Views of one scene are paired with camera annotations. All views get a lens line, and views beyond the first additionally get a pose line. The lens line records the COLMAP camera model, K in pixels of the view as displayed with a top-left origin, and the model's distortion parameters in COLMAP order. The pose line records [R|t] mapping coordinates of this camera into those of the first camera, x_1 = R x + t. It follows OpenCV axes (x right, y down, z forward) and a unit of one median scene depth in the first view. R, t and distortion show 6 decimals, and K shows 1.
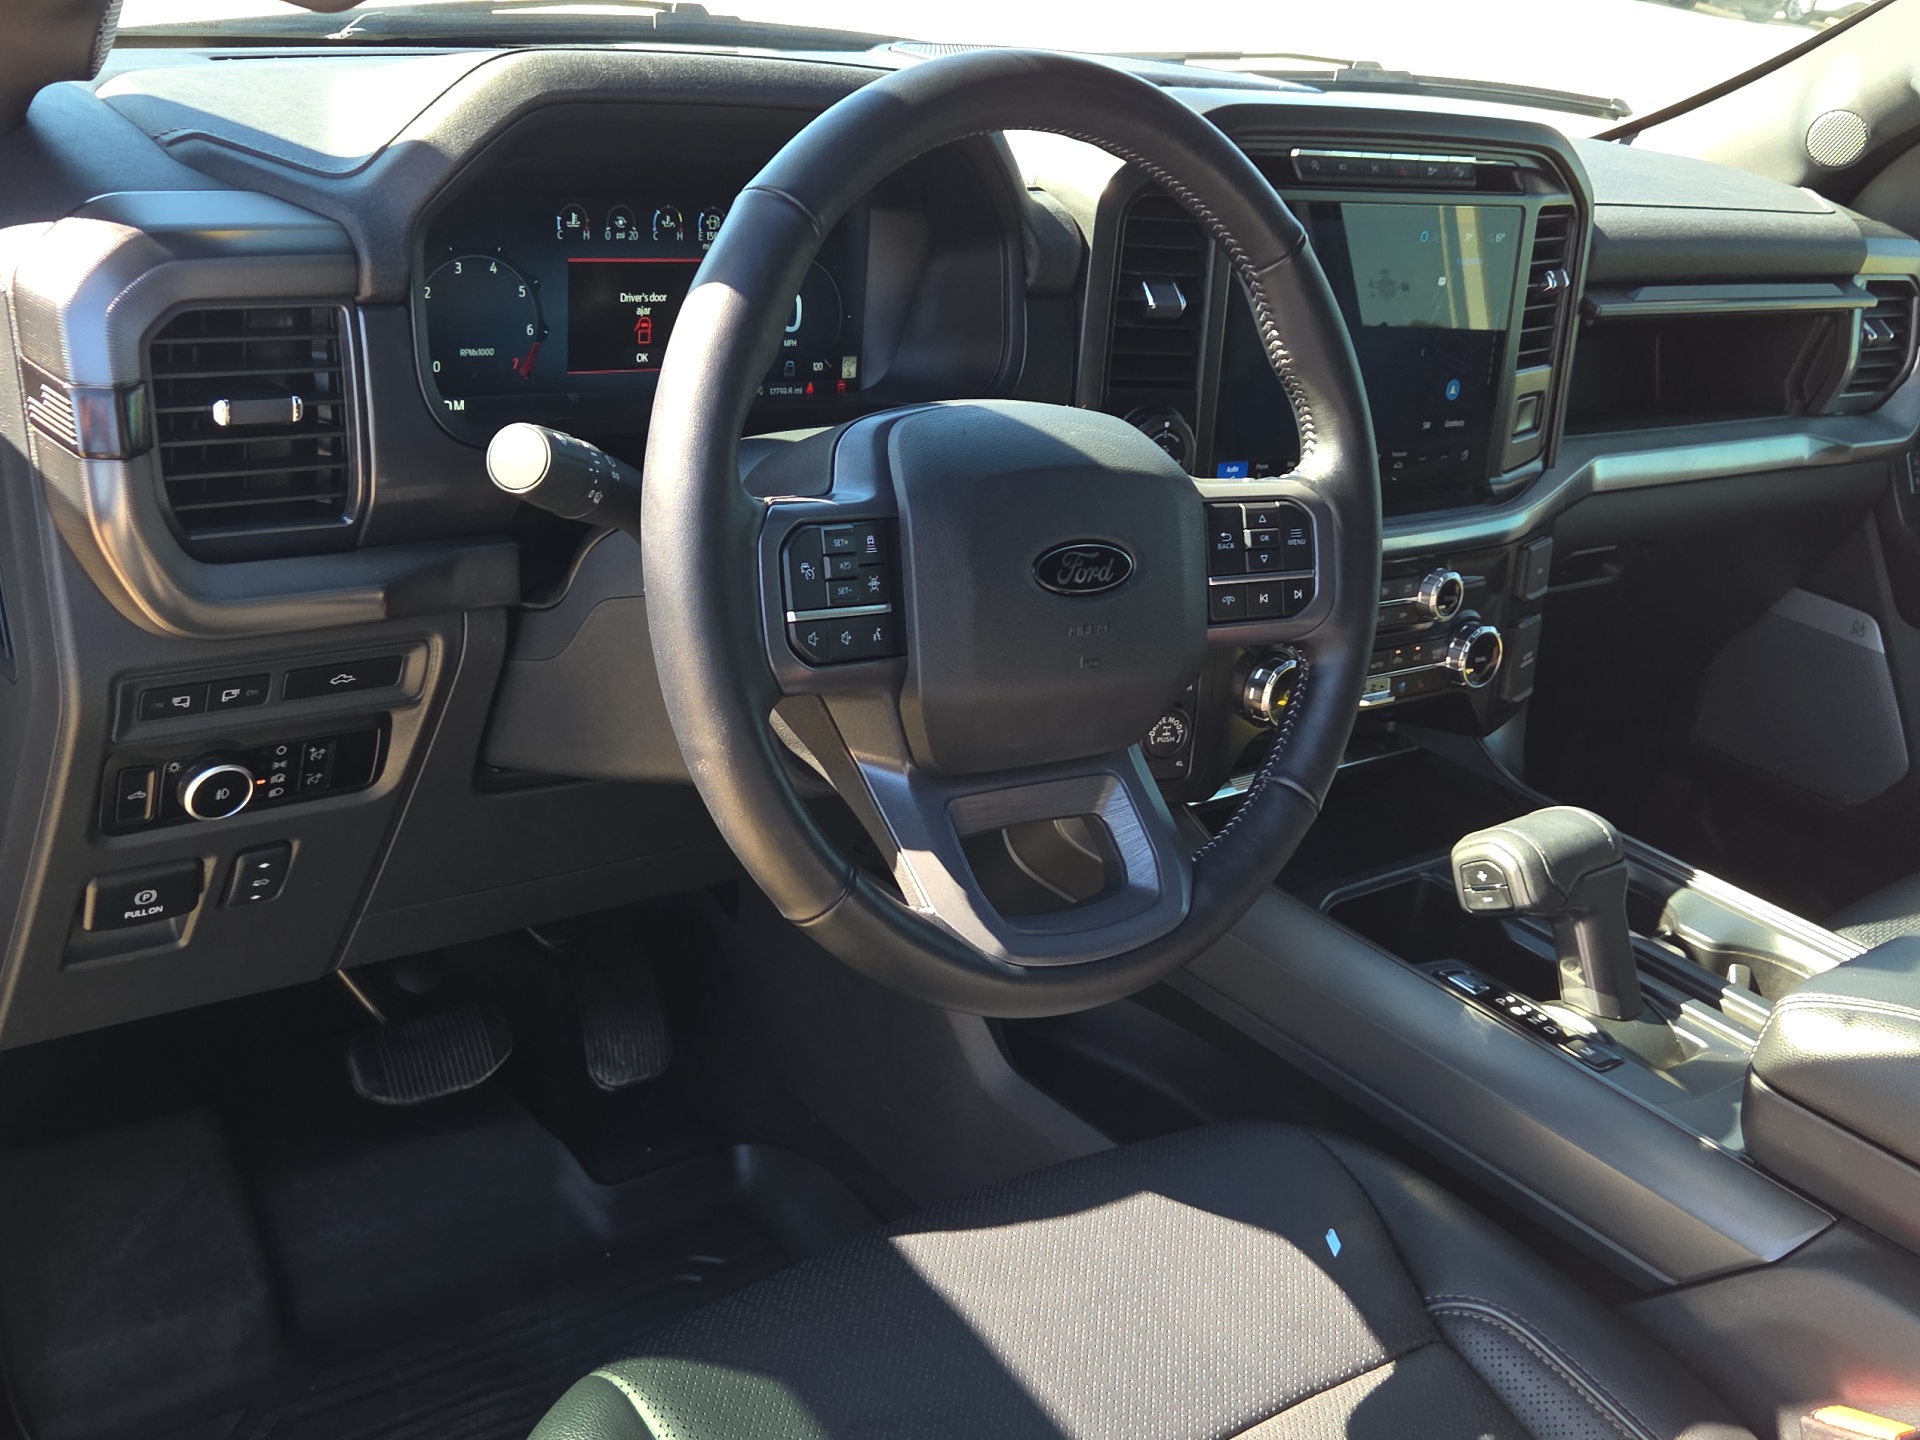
lens RADIAL K [[2040.6, 0, 949.8], [0, 2040.6, 718.4], [0, 0, 1]] dist [0.065299, -0.026857]
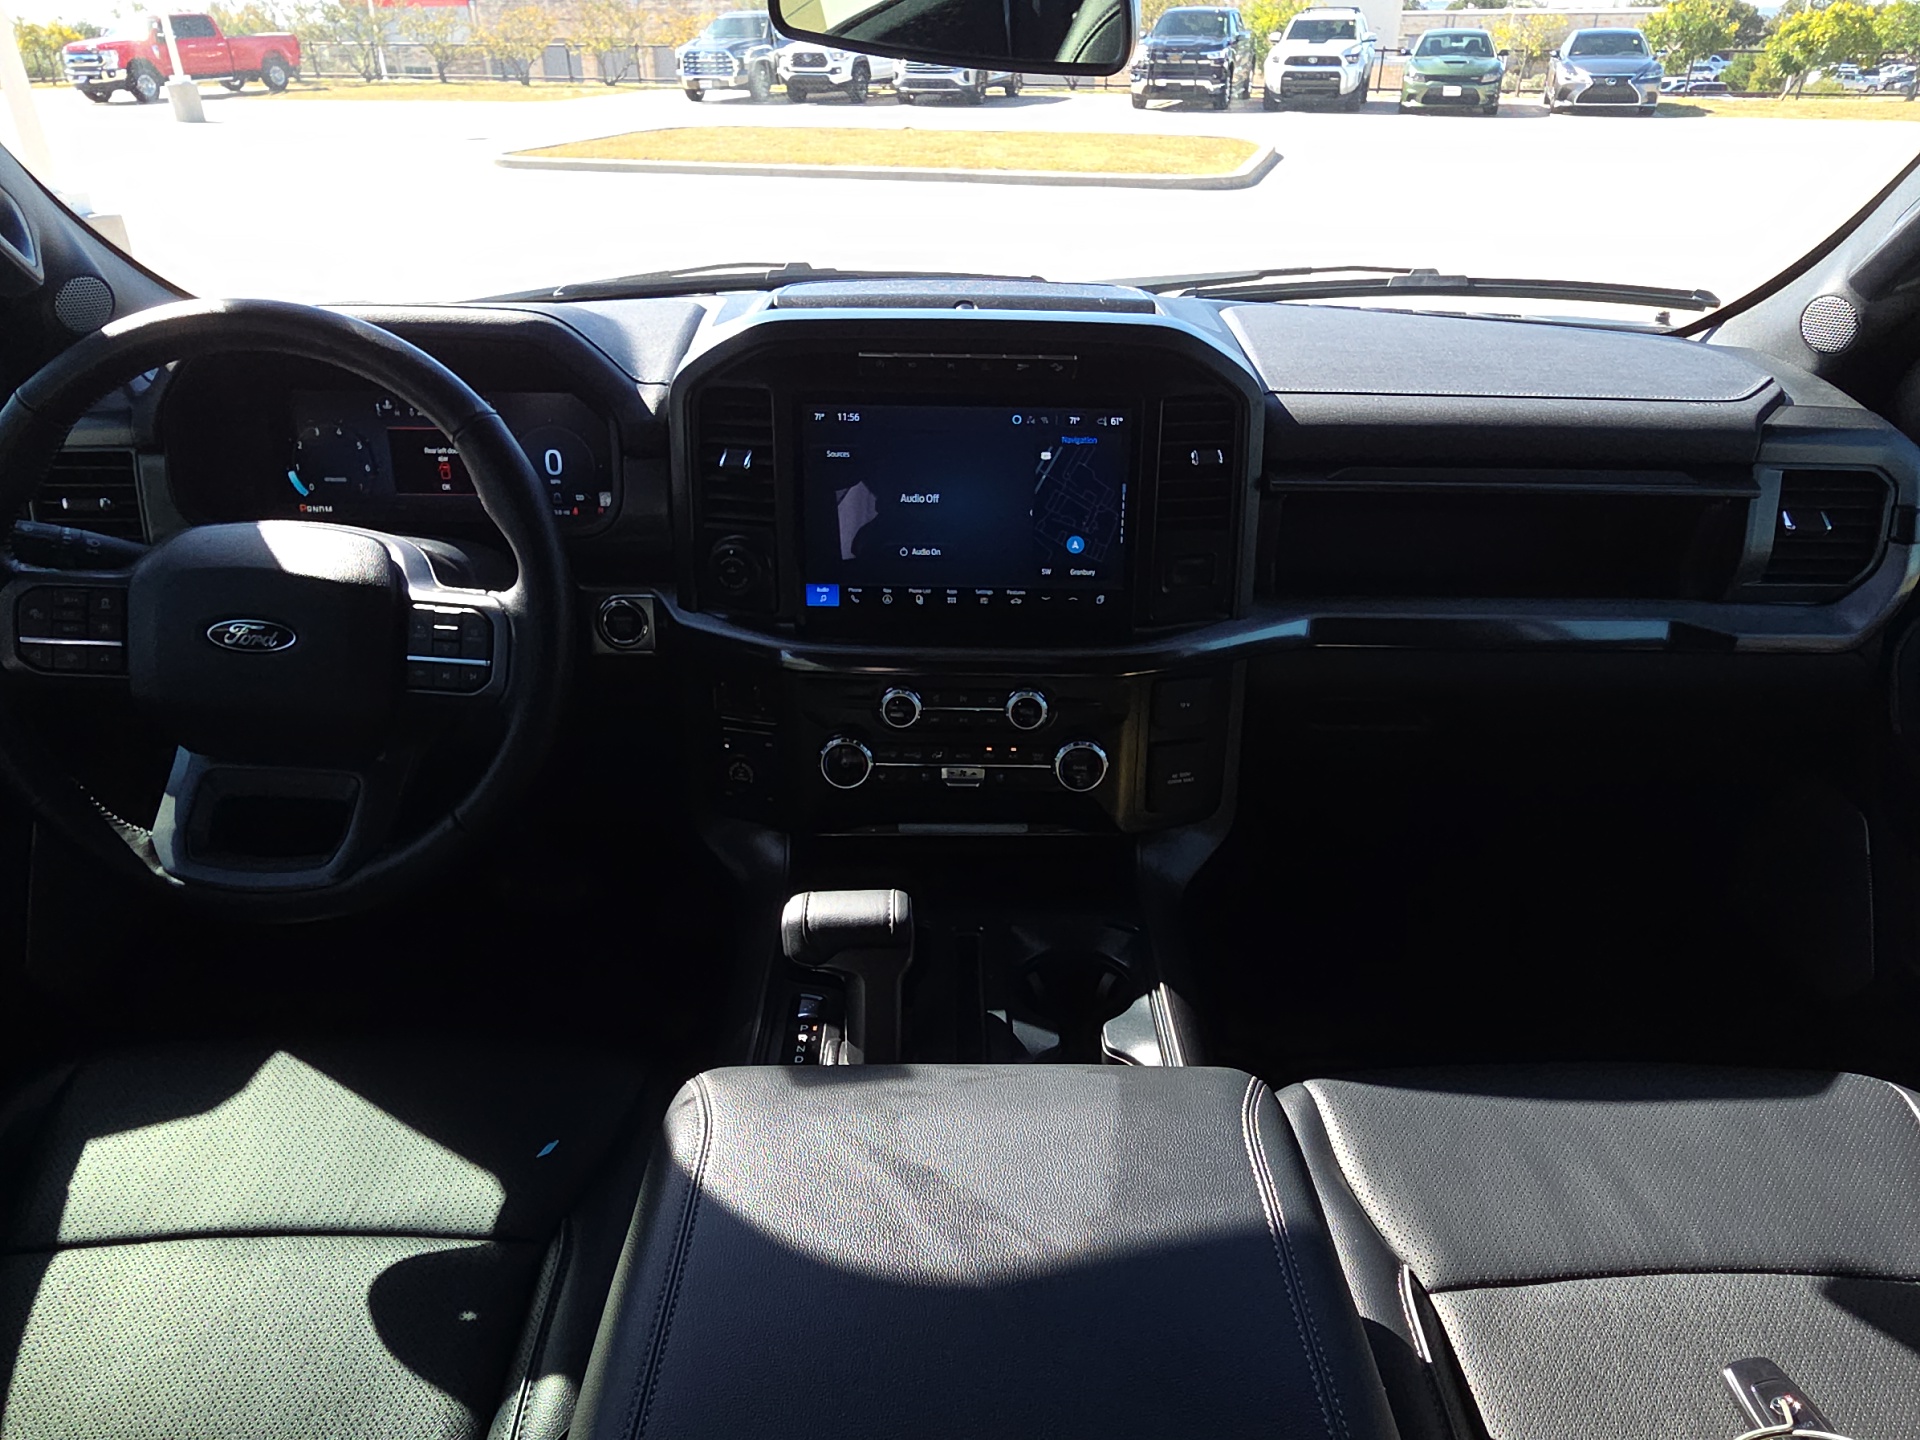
lens RADIAL K [[1303.6, 0, 957.7], [0, 1303.6, 704.1], [0, 0, 1]] dist [0.004670, 0.002506]
pose [[0.773478, 0.146477, -0.616666, 0.830548], [-0.149022, 0.987683, 0.047689, -0.113626], [0.616056, 0.055010, 0.785779, 0.433700]]
